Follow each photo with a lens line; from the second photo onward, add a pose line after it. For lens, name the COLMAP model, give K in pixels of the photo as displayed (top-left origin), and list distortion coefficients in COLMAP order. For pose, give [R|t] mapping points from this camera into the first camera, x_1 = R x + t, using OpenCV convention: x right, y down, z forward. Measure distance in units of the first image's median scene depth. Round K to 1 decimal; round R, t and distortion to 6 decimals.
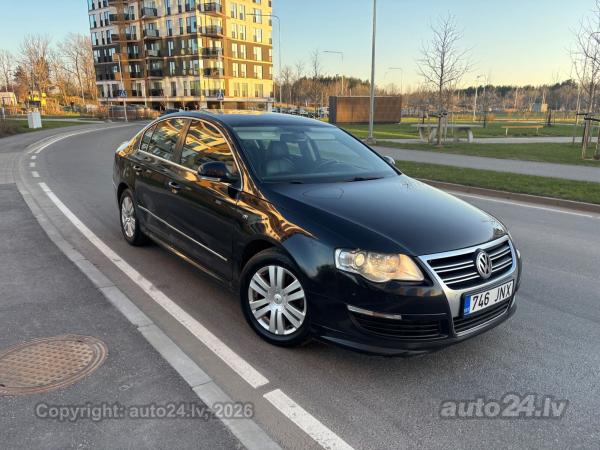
lens RADIAL K [[450.2, 0, 300.0], [0, 450.2, 225.0], [0, 0, 1]] dist [0.023260, -0.001152]
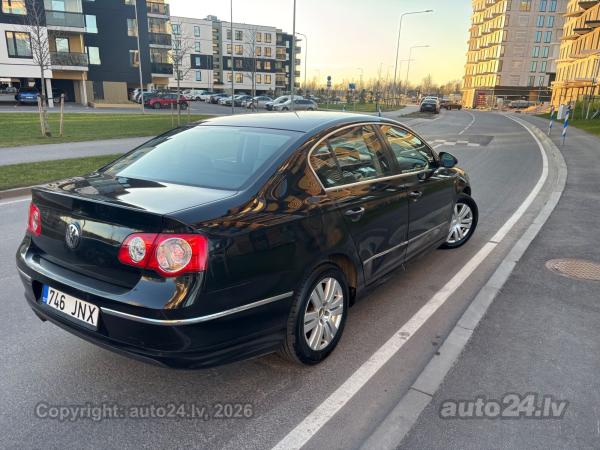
lens RADIAL K [[450.2, 0, 300.0], [0, 450.2, 225.0], [0, 0, 1]] dist [0.023260, -0.001152]
pose [[-0.292909, -0.261267, 0.919752, -1.258012], [0.242371, 0.910235, 0.335751, -0.462875], [-0.924911, 0.321266, -0.203292, 1.631069]]
